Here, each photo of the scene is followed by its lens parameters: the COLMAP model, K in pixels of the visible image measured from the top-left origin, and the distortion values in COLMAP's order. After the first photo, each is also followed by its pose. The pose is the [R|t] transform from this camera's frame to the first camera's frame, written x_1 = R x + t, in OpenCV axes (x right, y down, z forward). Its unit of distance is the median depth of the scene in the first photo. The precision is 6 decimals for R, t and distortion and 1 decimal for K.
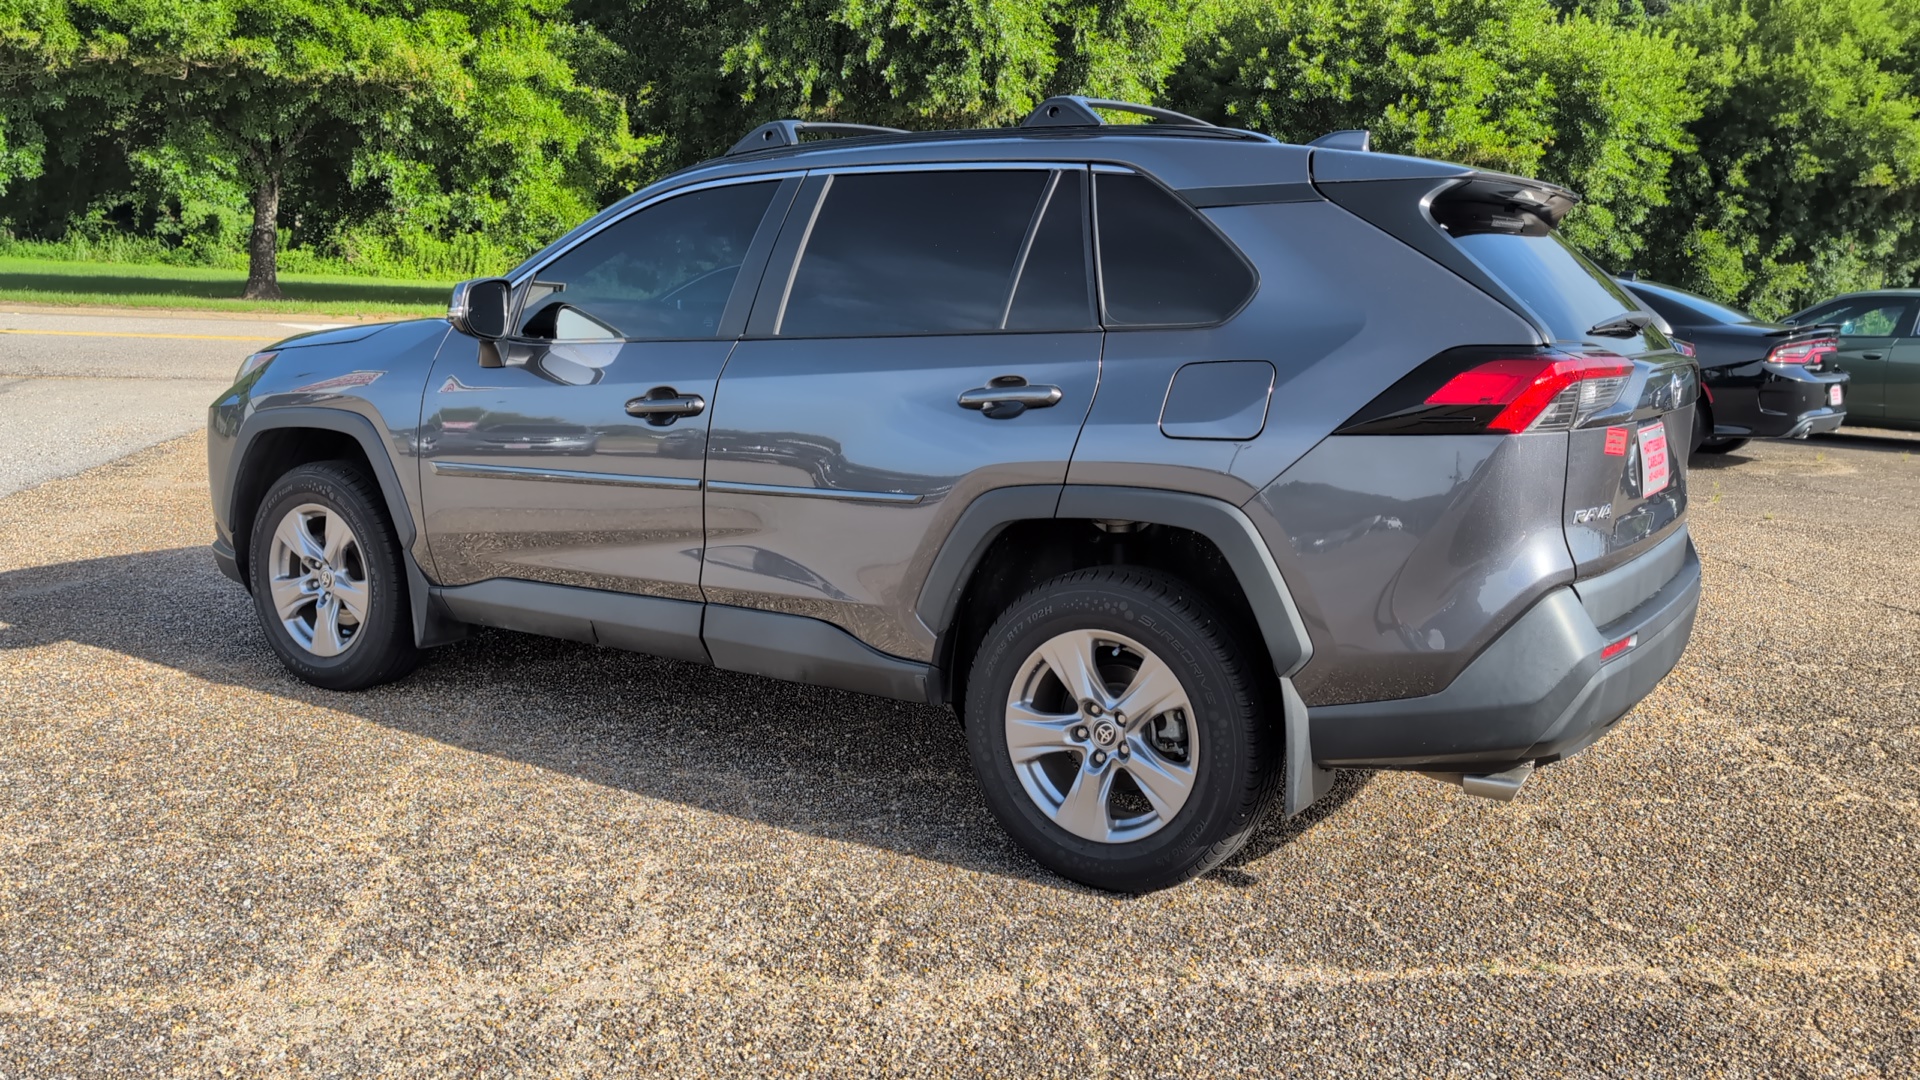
lens RADIAL K [[1603.4, 0, 960.0], [0, 1603.4, 540.0], [0, 0, 1]] dist [0.008972, -0.001256]
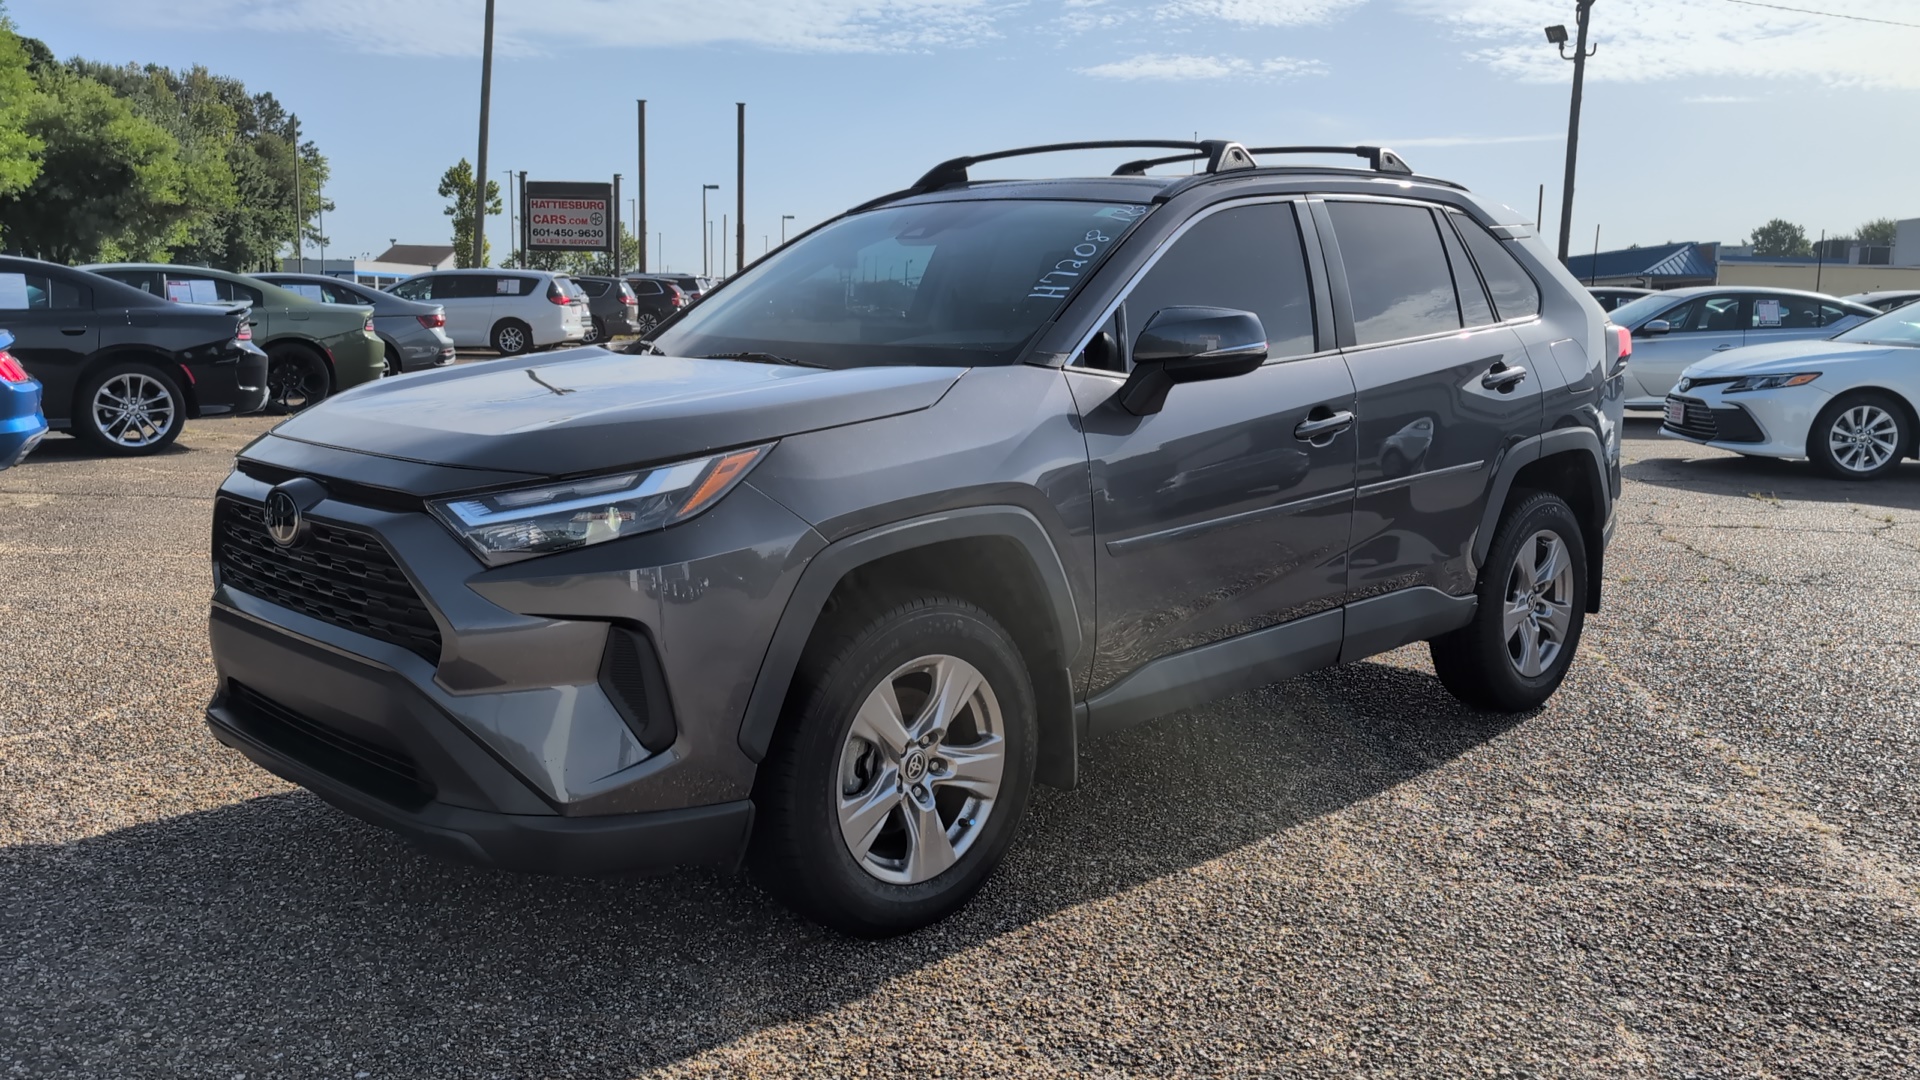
lens RADIAL K [[1603.4, 0, 960.0], [0, 1603.4, 540.0], [0, 0, 1]] dist [0.008972, -0.001256]
pose [[0.233214, -0.176592, 0.956257, -0.136066], [0.153318, 0.977750, 0.143169, -0.021426], [-0.960263, 0.113222, 0.255100, 0.107805]]
